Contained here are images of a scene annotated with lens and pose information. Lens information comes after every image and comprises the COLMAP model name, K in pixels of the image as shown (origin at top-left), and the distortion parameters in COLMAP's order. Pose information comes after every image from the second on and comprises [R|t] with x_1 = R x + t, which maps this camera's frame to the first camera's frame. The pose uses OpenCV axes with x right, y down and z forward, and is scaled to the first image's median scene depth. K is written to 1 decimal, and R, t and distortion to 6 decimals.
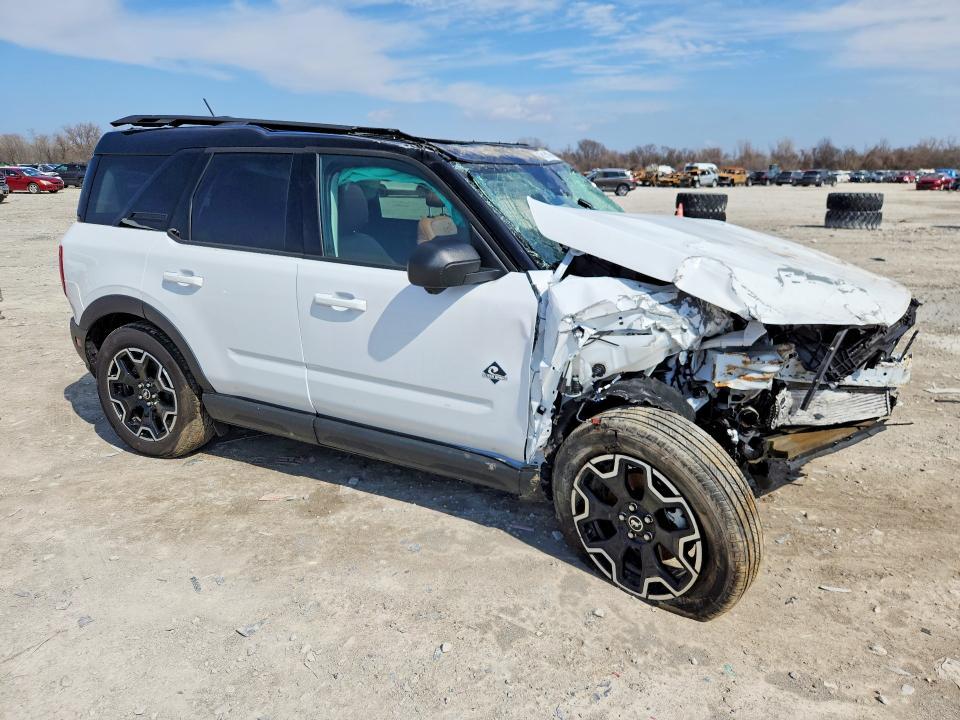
lens RADIAL K [[763.1, 0, 480.0], [0, 763.1, 360.0], [0, 0, 1]] dist [0.006163, 0.002324]
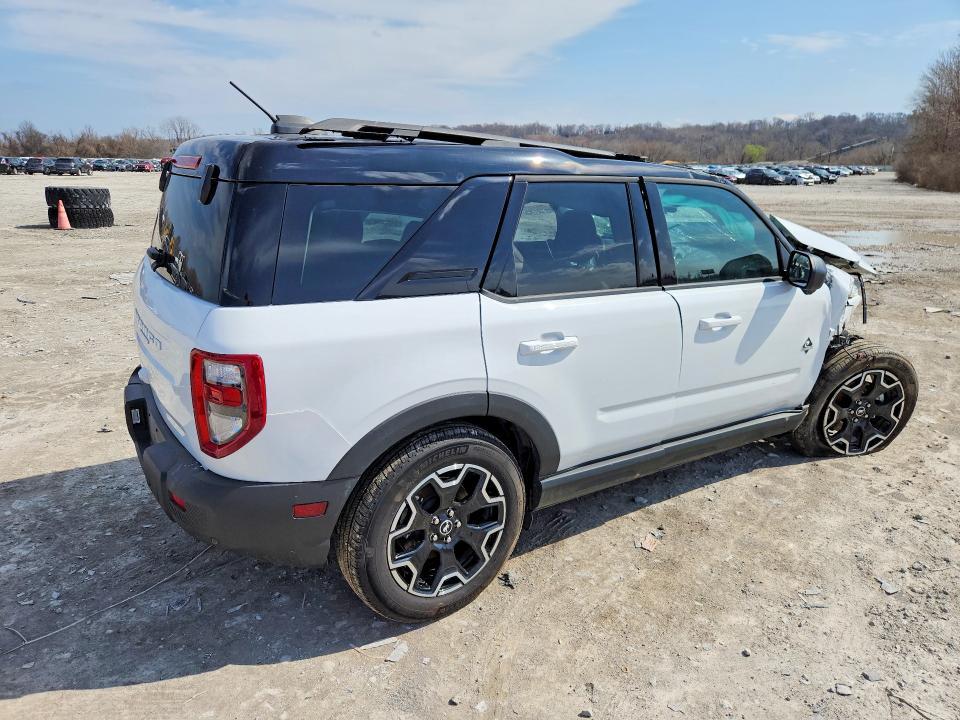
lens RADIAL K [[738.4, 0, 480.0], [0, 738.4, 360.0], [0, 0, 1]] dist [0.006433, 0.002817]
pose [[0.410707, -0.233261, 0.881425, -0.973765], [0.202817, 0.965873, 0.161105, -0.202681], [-0.888924, 0.112601, 0.444000, 0.655154]]
